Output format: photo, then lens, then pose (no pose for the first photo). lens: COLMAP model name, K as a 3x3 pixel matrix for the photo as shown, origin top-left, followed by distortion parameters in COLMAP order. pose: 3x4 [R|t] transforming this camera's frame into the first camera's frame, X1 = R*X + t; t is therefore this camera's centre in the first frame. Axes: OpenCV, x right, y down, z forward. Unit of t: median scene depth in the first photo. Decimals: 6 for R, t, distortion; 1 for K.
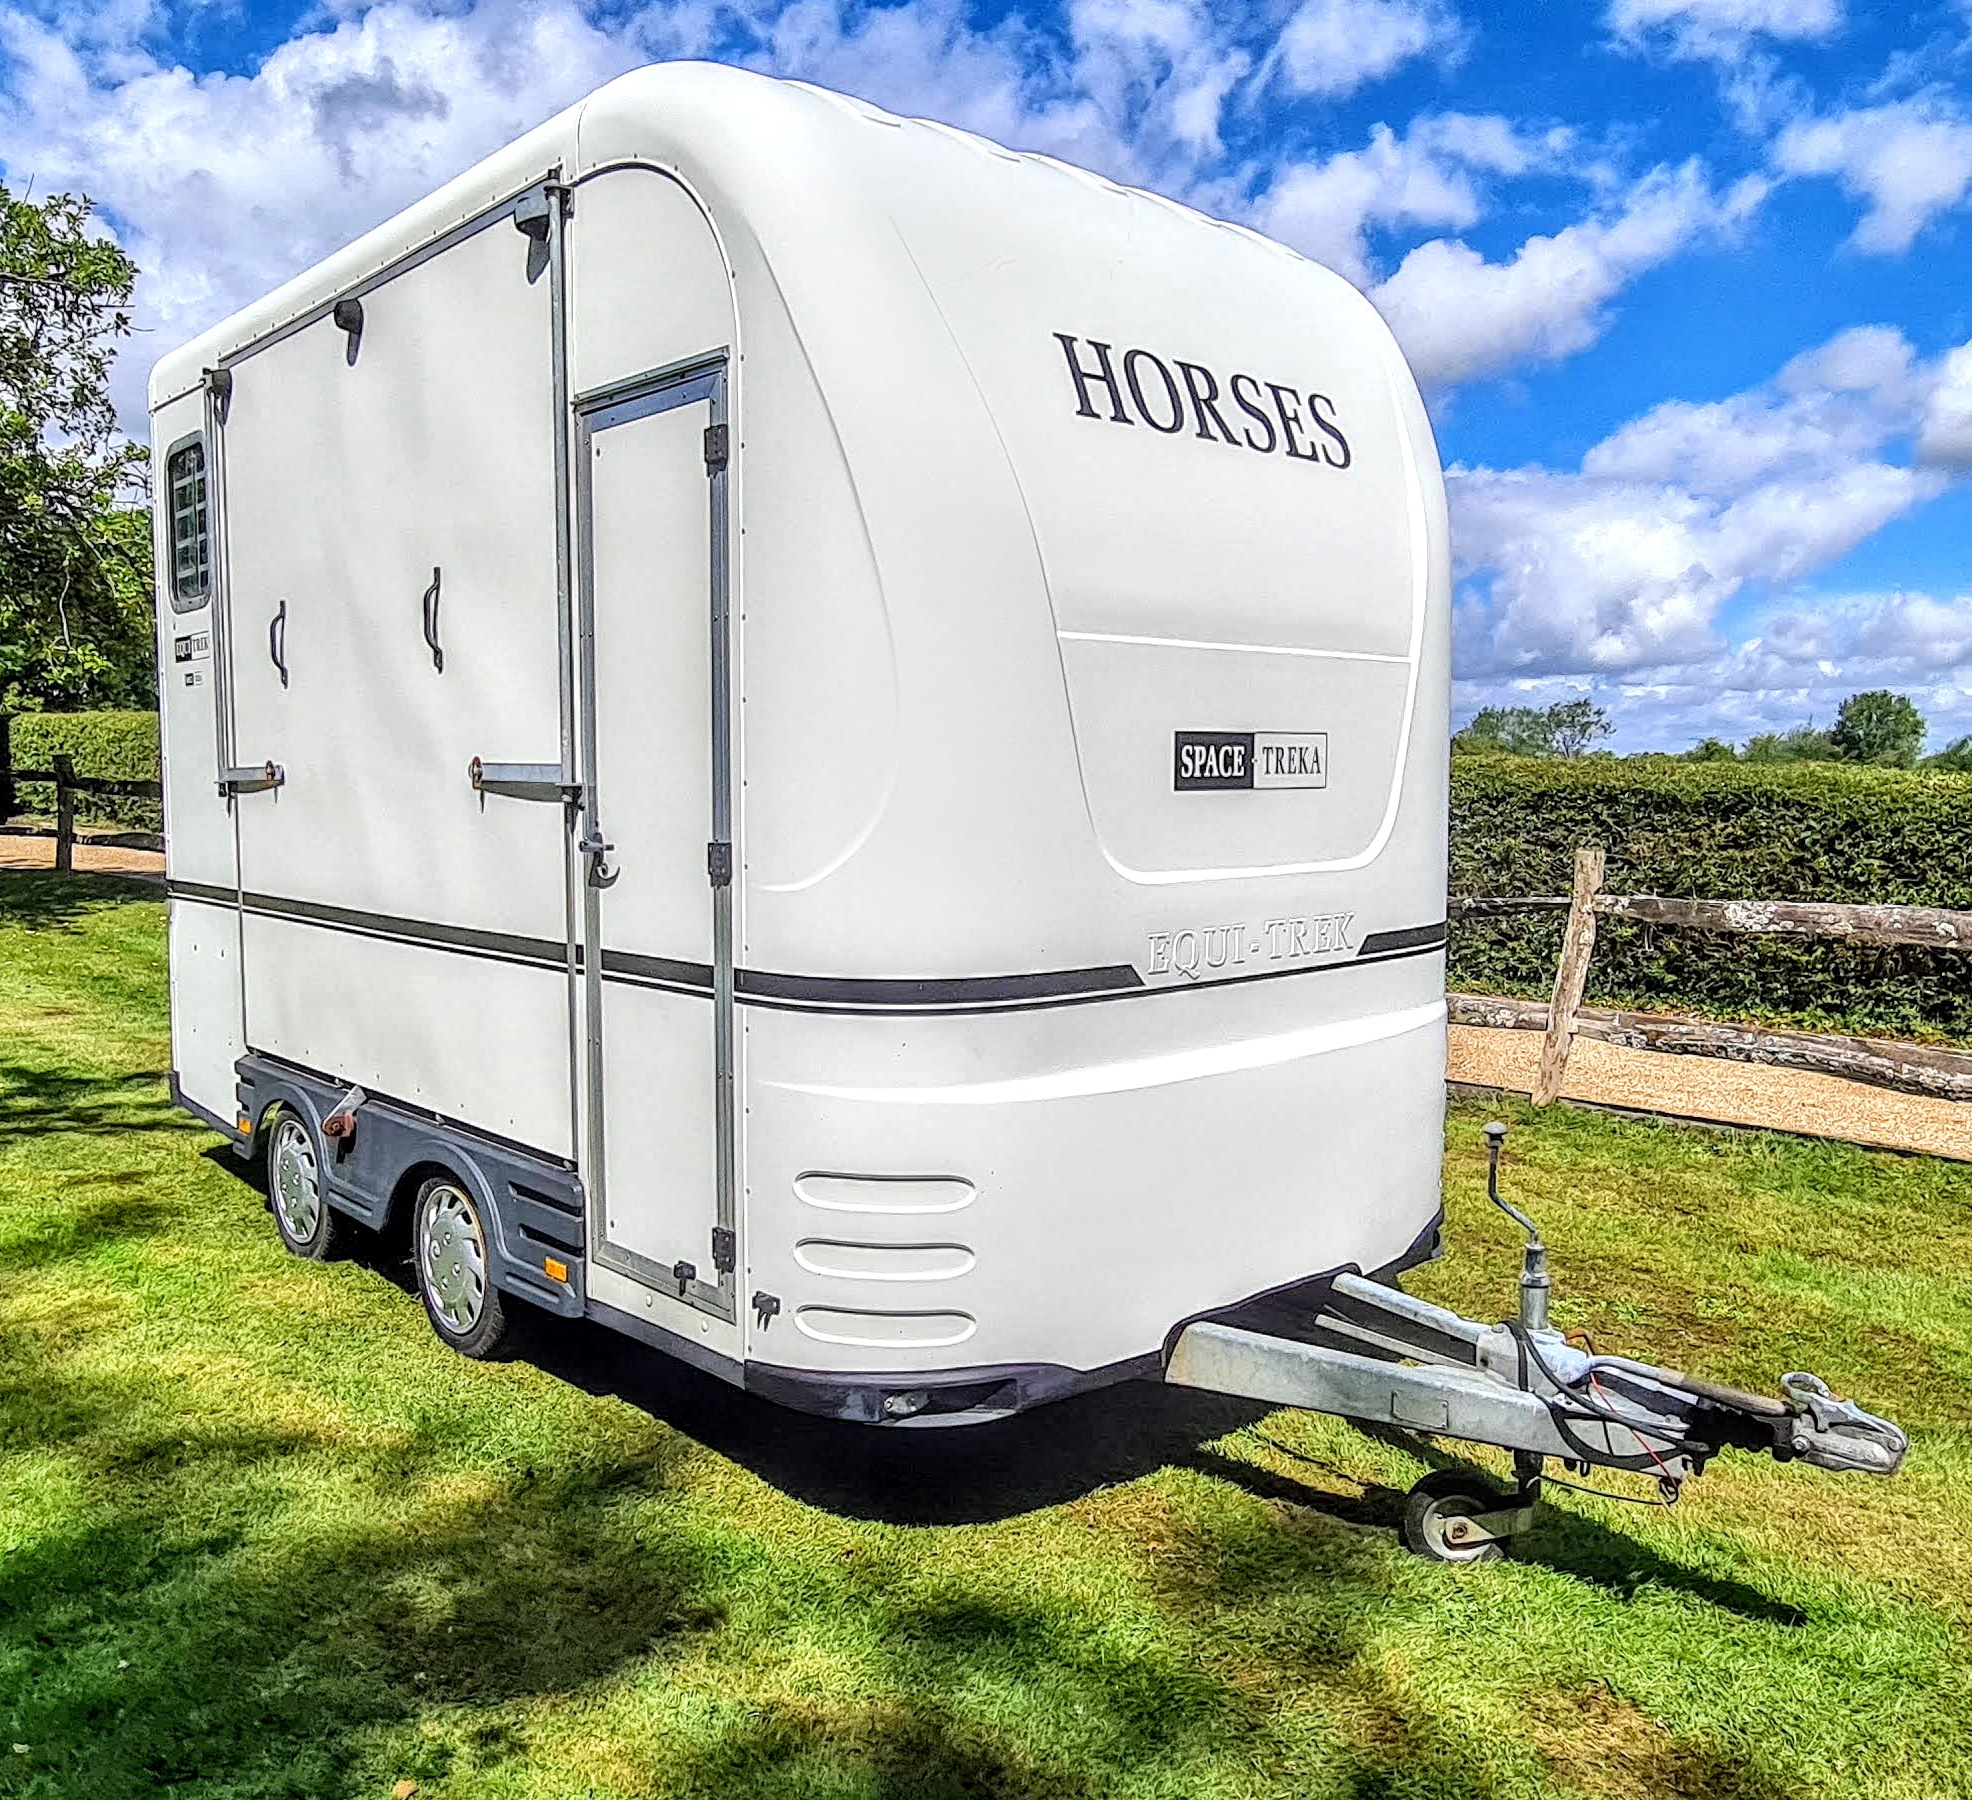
lens RADIAL K [[1636.1, 0, 986.0], [0, 1636.1, 900.0], [0, 0, 1]] dist [0.004886, -0.000436]
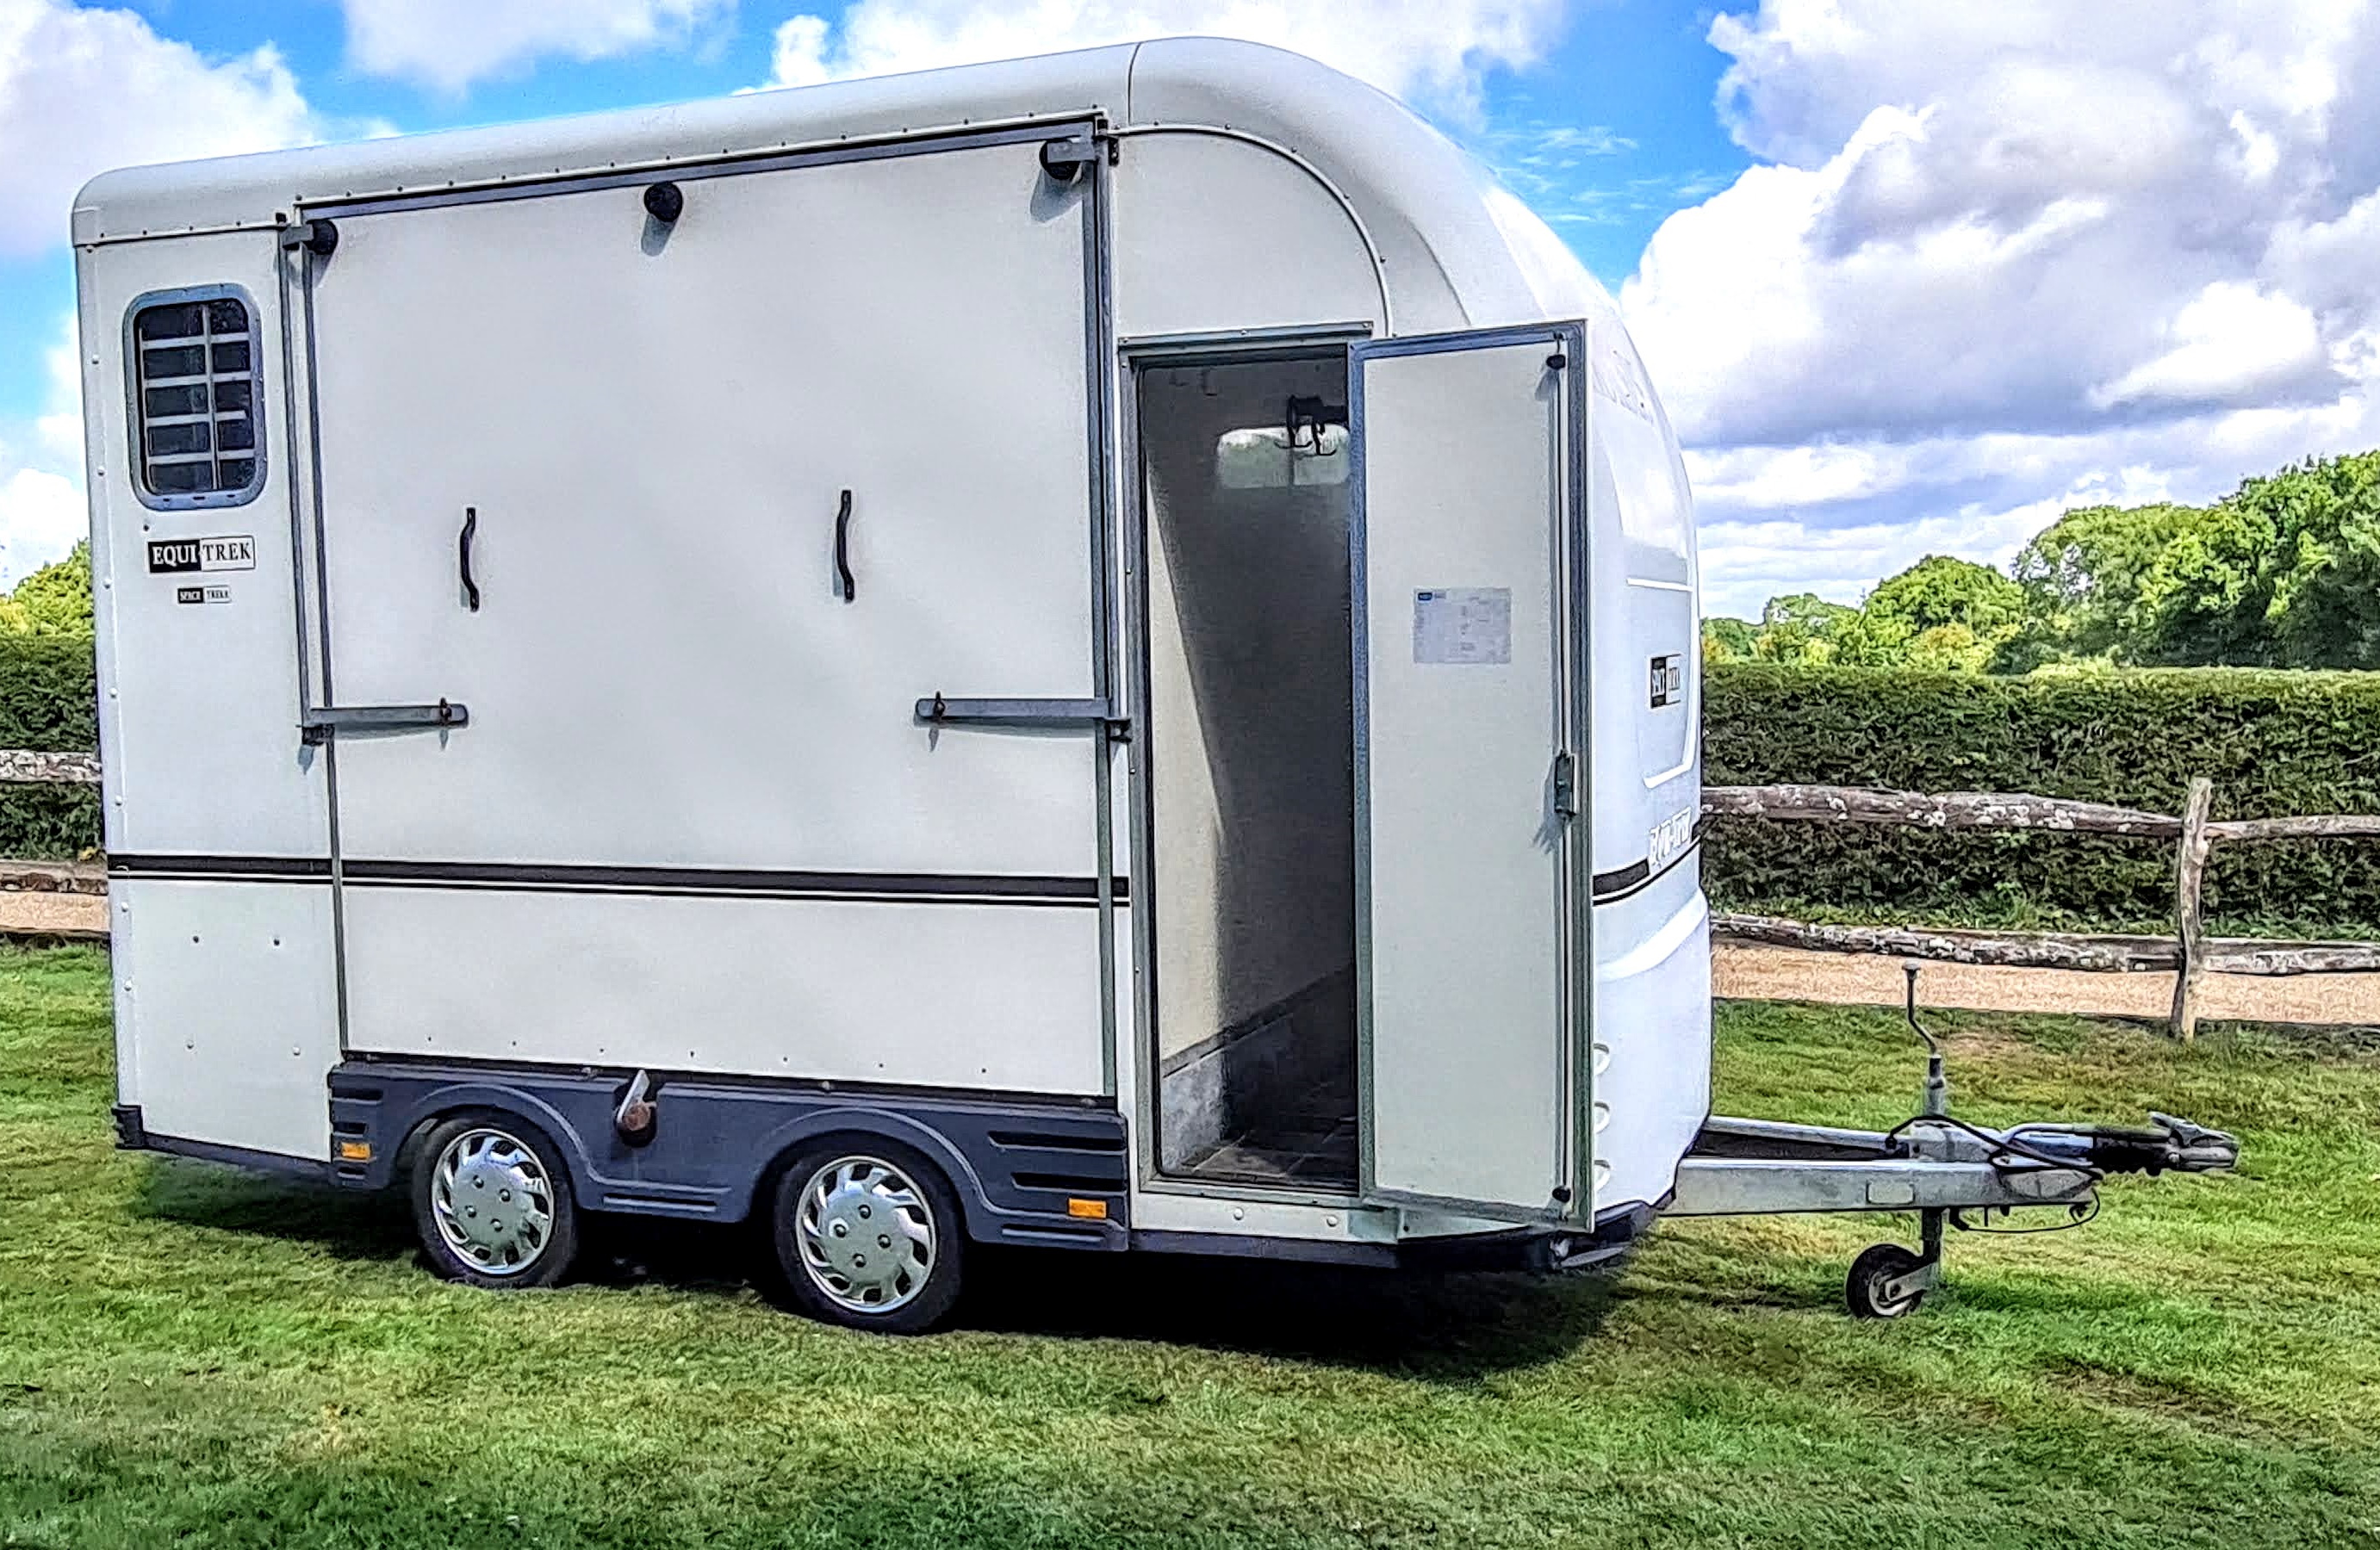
lens RADIAL K [[2079.0, 0, 1272.1], [0, 2079.0, 781.0], [0, 0, 1]] dist [0.000032, 0.004632]
pose [[0.882715, -0.045910, 0.467661, -0.784028], [0.054984, 0.998471, -0.005764, -0.019763], [-0.466681, 0.030802, 0.883889, -0.179598]]
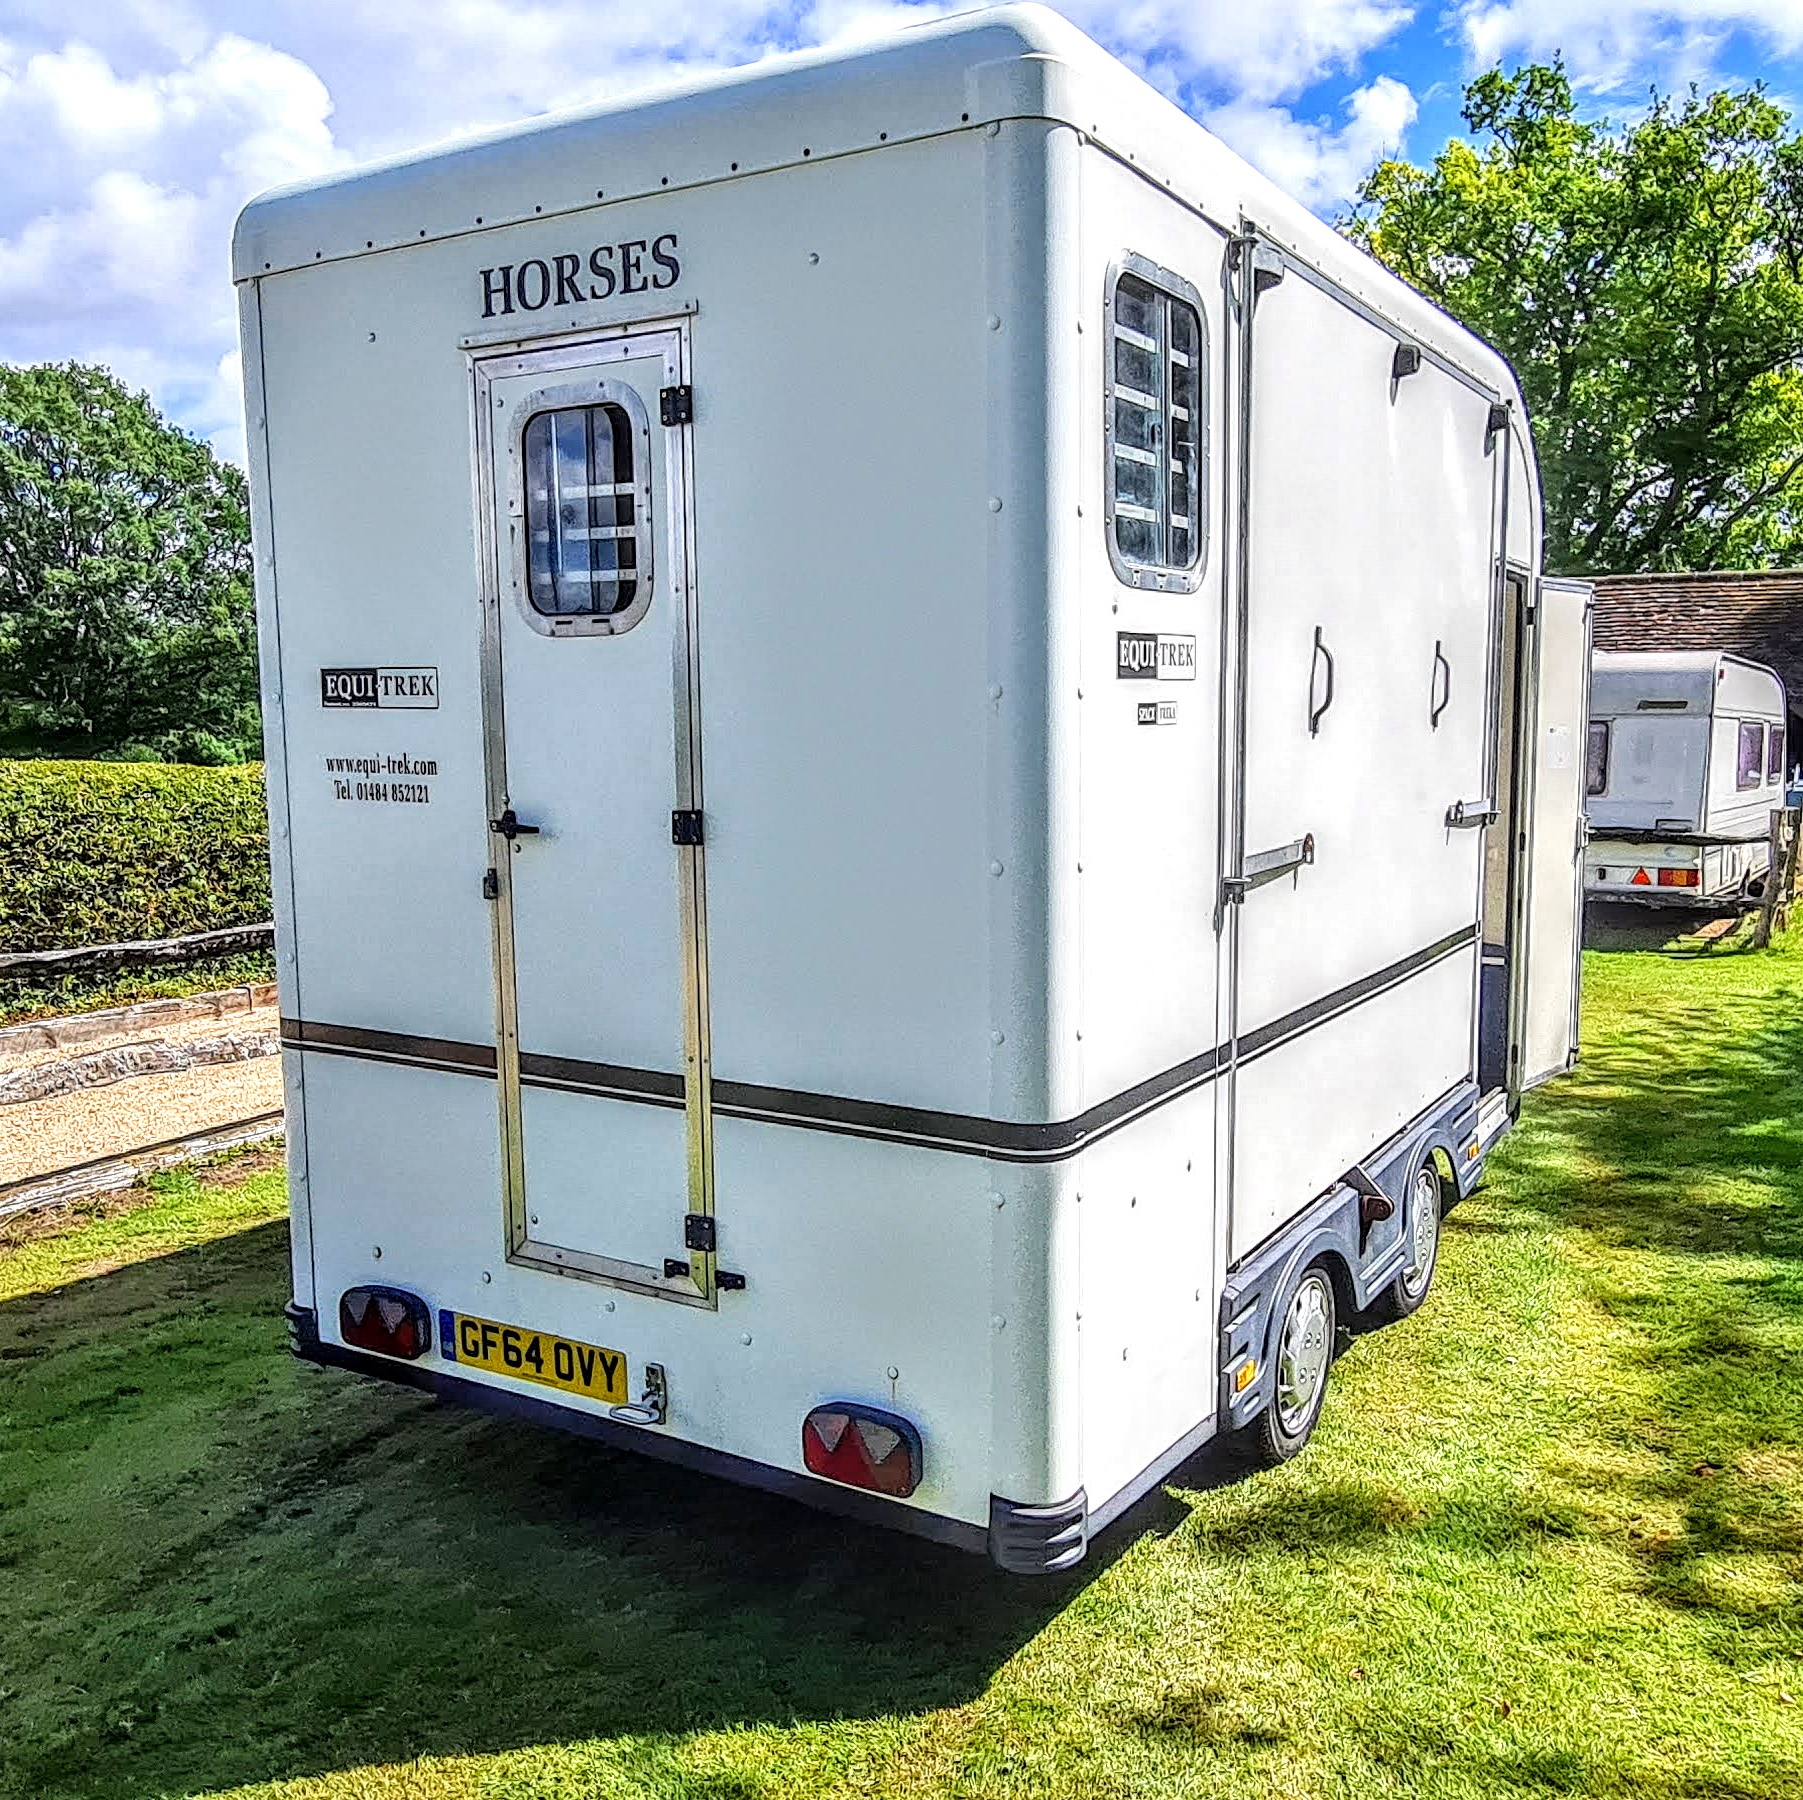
lens RADIAL K [[1634.9, 0, 939.1], [0, 1634.9, 900.9], [0, 0, 1]] dist [-0.001422, 0.011904]
pose [[-0.283505, -0.116140, 0.951912, -1.556865], [0.078559, 0.986490, 0.143756, -0.247081], [-0.955748, 0.115536, -0.270551, 1.919348]]
